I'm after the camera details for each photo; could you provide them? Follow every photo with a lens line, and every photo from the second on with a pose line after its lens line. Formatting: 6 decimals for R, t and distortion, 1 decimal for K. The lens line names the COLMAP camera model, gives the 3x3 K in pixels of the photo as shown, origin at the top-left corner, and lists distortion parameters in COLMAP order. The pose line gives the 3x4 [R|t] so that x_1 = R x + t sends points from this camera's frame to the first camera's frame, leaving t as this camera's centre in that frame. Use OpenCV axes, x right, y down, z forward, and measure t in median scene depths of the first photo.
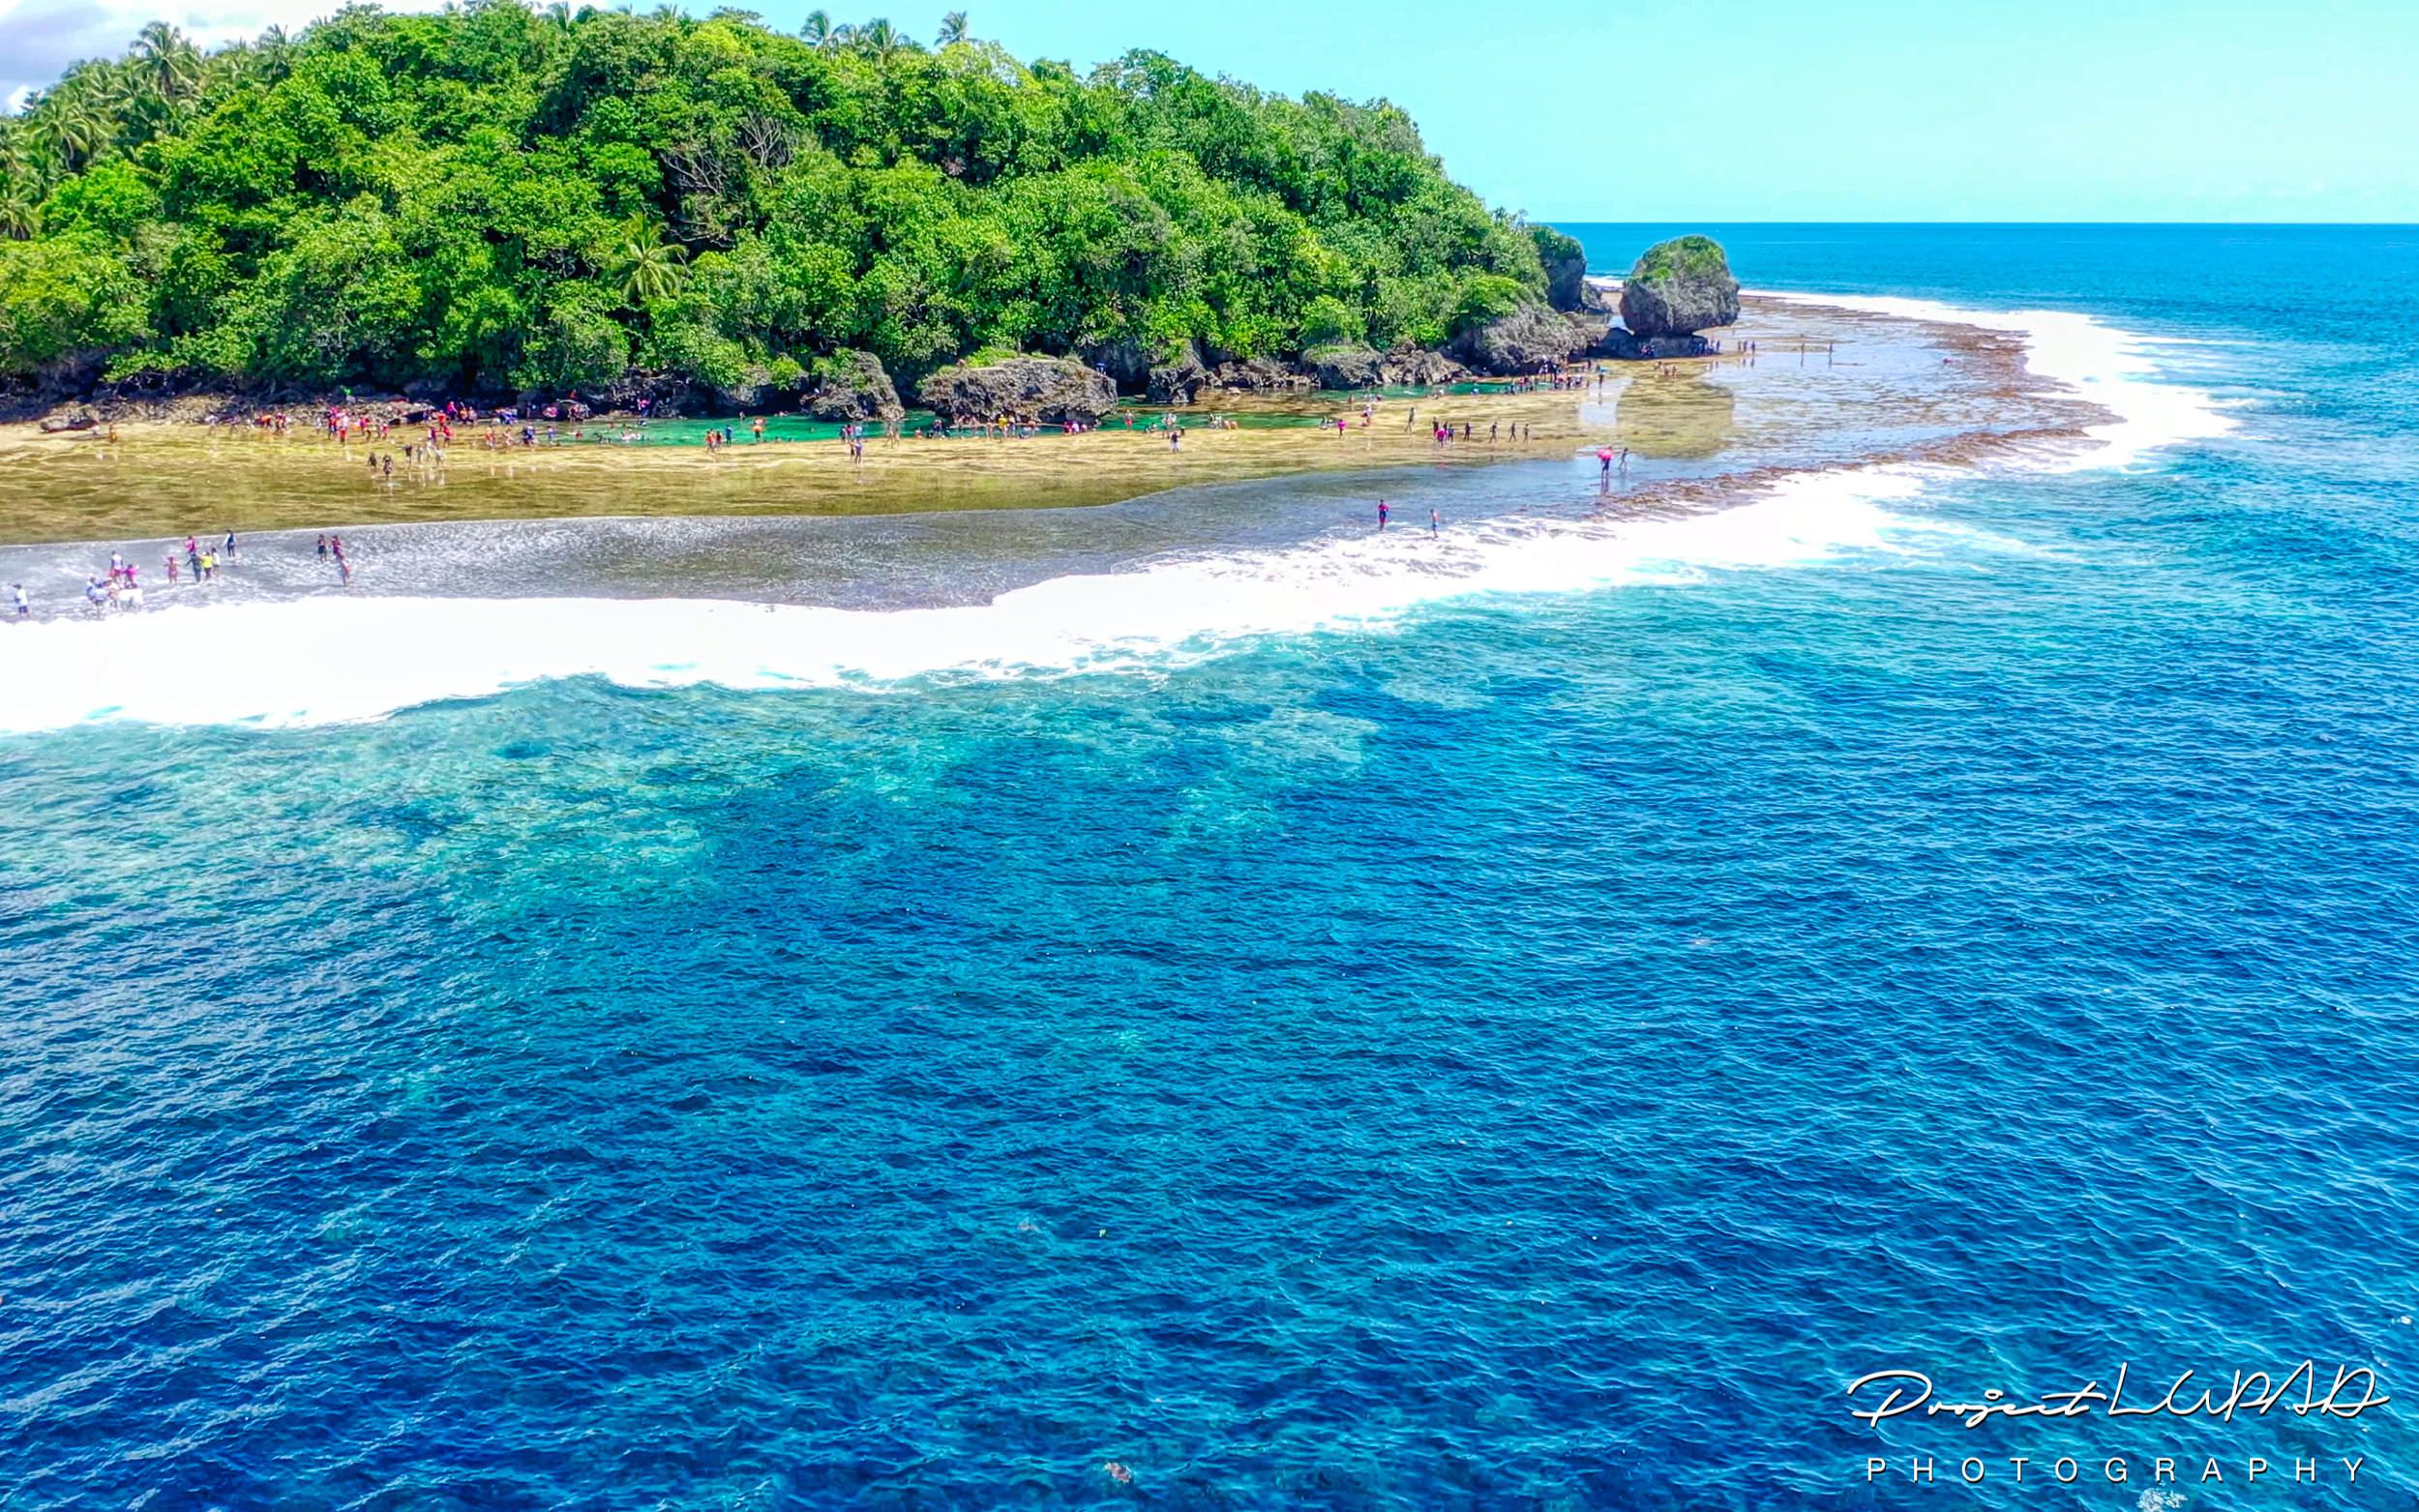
lens RADIAL K [[2093.0, 0, 1210.9], [0, 2093.0, 754.3], [0, 0, 1]] dist [-0.045807, 0.019660]
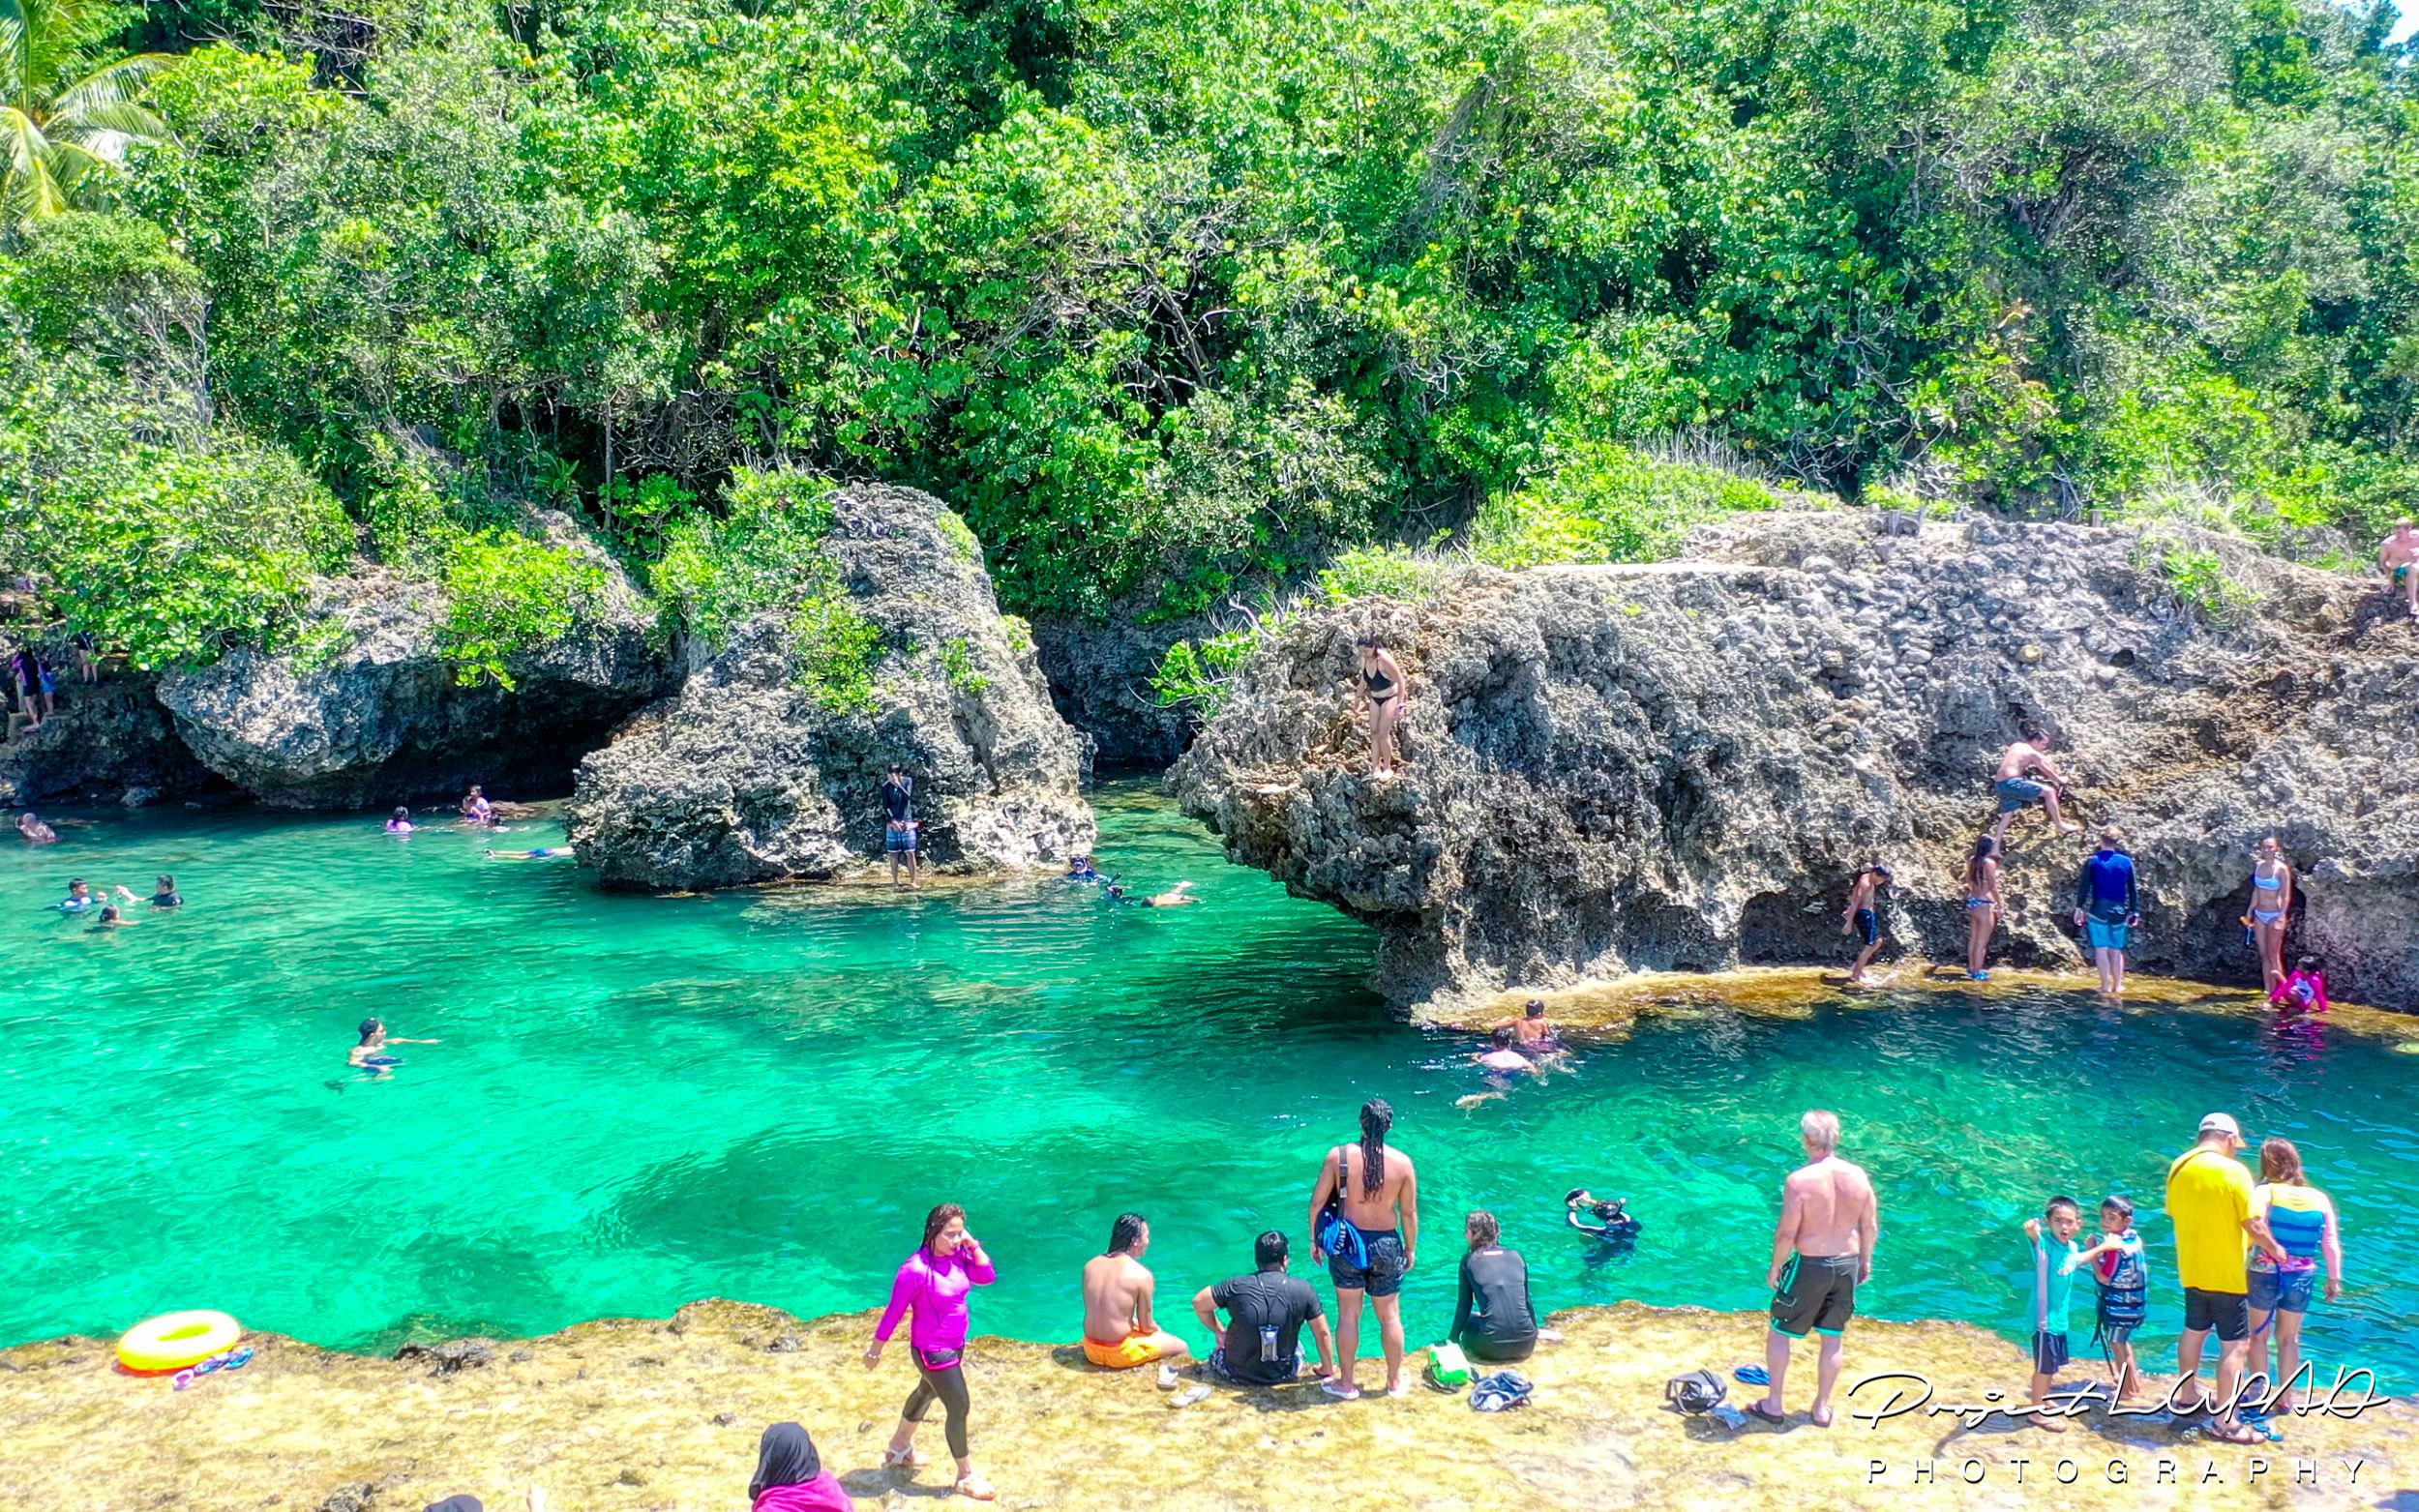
lens RADIAL K [[2093.0, 0, 1209.8], [0, 2093.0, 752.1], [0, 0, 1]] dist [-0.045807, 0.019660]
pose [[0.990961, 0.014163, -0.133404, -0.113513], [-0.031690, 0.990982, -0.130196, -0.146427], [0.130357, 0.133247, 0.982473, 0.822838]]
